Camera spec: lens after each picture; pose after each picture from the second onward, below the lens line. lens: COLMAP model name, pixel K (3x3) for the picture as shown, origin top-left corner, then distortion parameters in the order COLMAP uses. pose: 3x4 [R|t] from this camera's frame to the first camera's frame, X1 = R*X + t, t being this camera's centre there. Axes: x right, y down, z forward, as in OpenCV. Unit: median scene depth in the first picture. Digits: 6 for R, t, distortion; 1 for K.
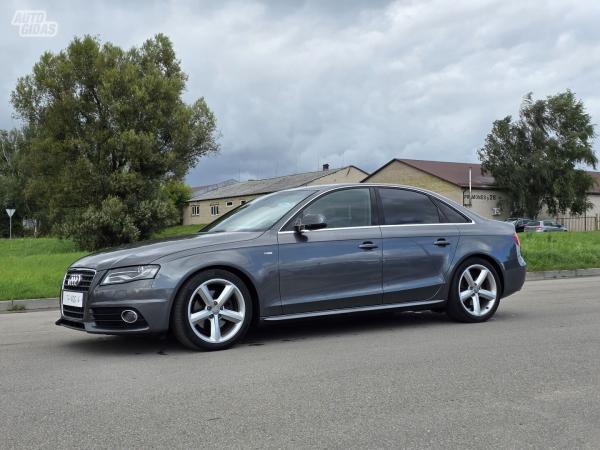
lens RADIAL K [[771.0, 0, 300.4], [0, 771.0, 241.8], [0, 0, 1]] dist [0.253723, -0.847125]
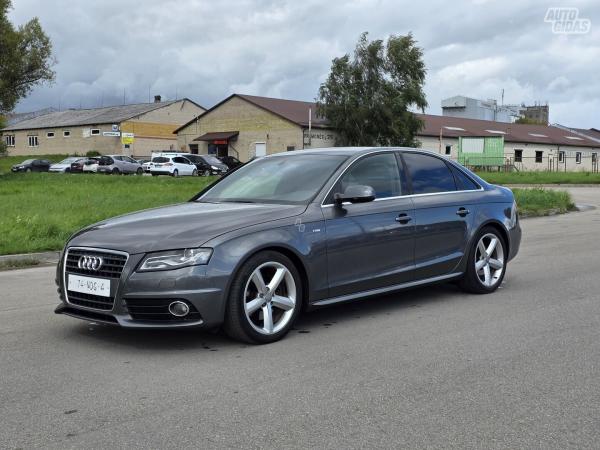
lens RADIAL K [[771.0, 0, 300.4], [0, 771.0, 241.8], [0, 0, 1]] dist [0.253723, -0.847125]
pose [[0.975317, -0.007865, 0.220671, -0.227390], [-0.010583, 0.996552, 0.082292, -0.040160], [-0.220557, -0.082596, 0.971871, 0.123802]]
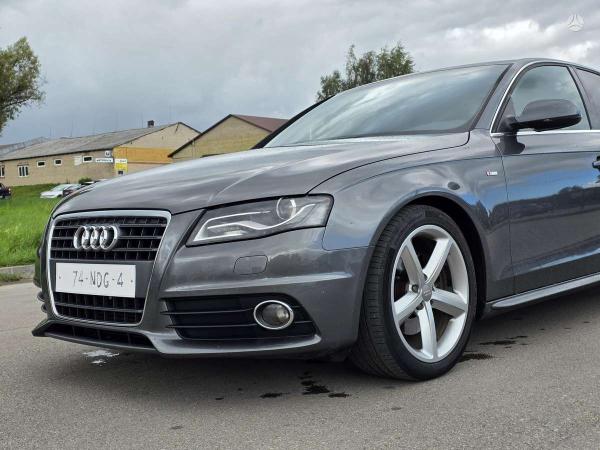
lens RADIAL K [[778.3, 0, 300.0], [0, 778.3, 225.0], [0, 0, 1]] dist [0.353933, -1.320796]
pose [[0.973823, -0.027337, 0.225657, -0.248041], [0.021050, 0.999322, 0.030221, 0.026950], [-0.226330, -0.024680, 0.973738, 0.471984]]
